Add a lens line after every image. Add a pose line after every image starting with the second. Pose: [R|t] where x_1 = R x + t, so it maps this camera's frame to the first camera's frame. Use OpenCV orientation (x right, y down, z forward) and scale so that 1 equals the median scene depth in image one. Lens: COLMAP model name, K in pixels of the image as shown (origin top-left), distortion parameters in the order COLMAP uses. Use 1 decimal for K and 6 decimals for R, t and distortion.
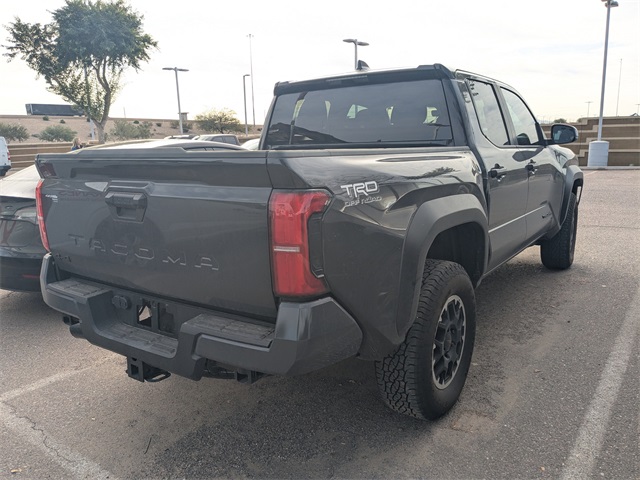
lens RADIAL K [[518.3, 0, 320.0], [0, 518.3, 240.0], [0, 0, 1]] dist [-0.004757, 0.002755]
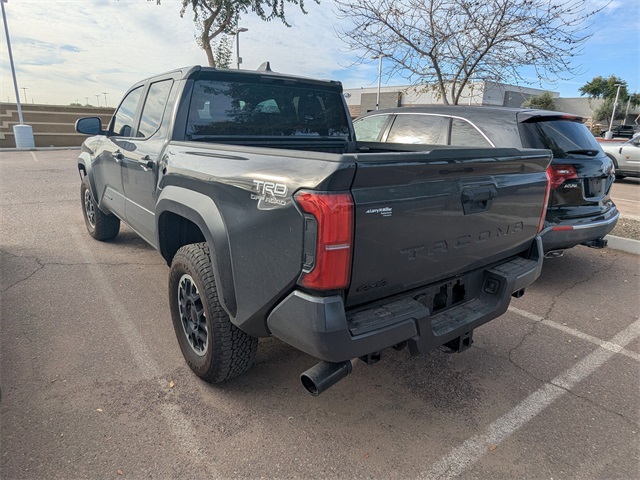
lens RADIAL K [[404.9, 0, 320.0], [0, 404.9, 240.0], [0, 0, 1]] dist [-0.003833, -0.001588]
pose [[0.281374, -0.226671, 0.932442, -0.899276], [0.142136, 0.970827, 0.193111, -0.139198], [-0.949013, 0.078197, 0.305384, 0.738050]]
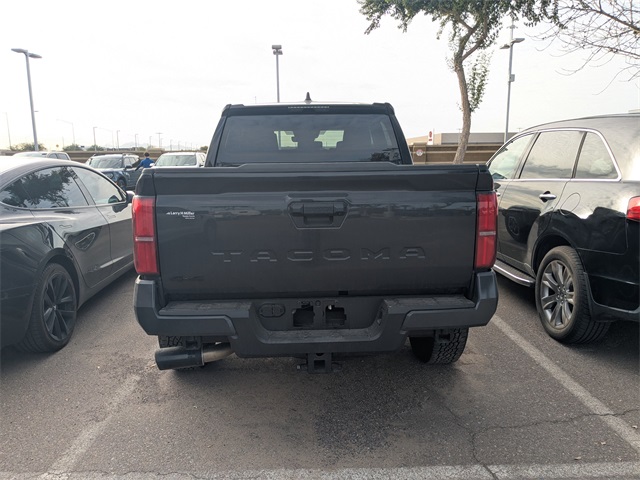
lens RADIAL K [[516.2, 0, 319.8], [0, 516.2, 252.2], [0, 0, 1]] dist [0.005486, -0.005495]
pose [[0.787917, -0.093586, 0.608628, -0.724316], [0.108379, 0.994031, 0.012542, 0.000532], [-0.606169, 0.056081, 0.793356, 0.088478]]
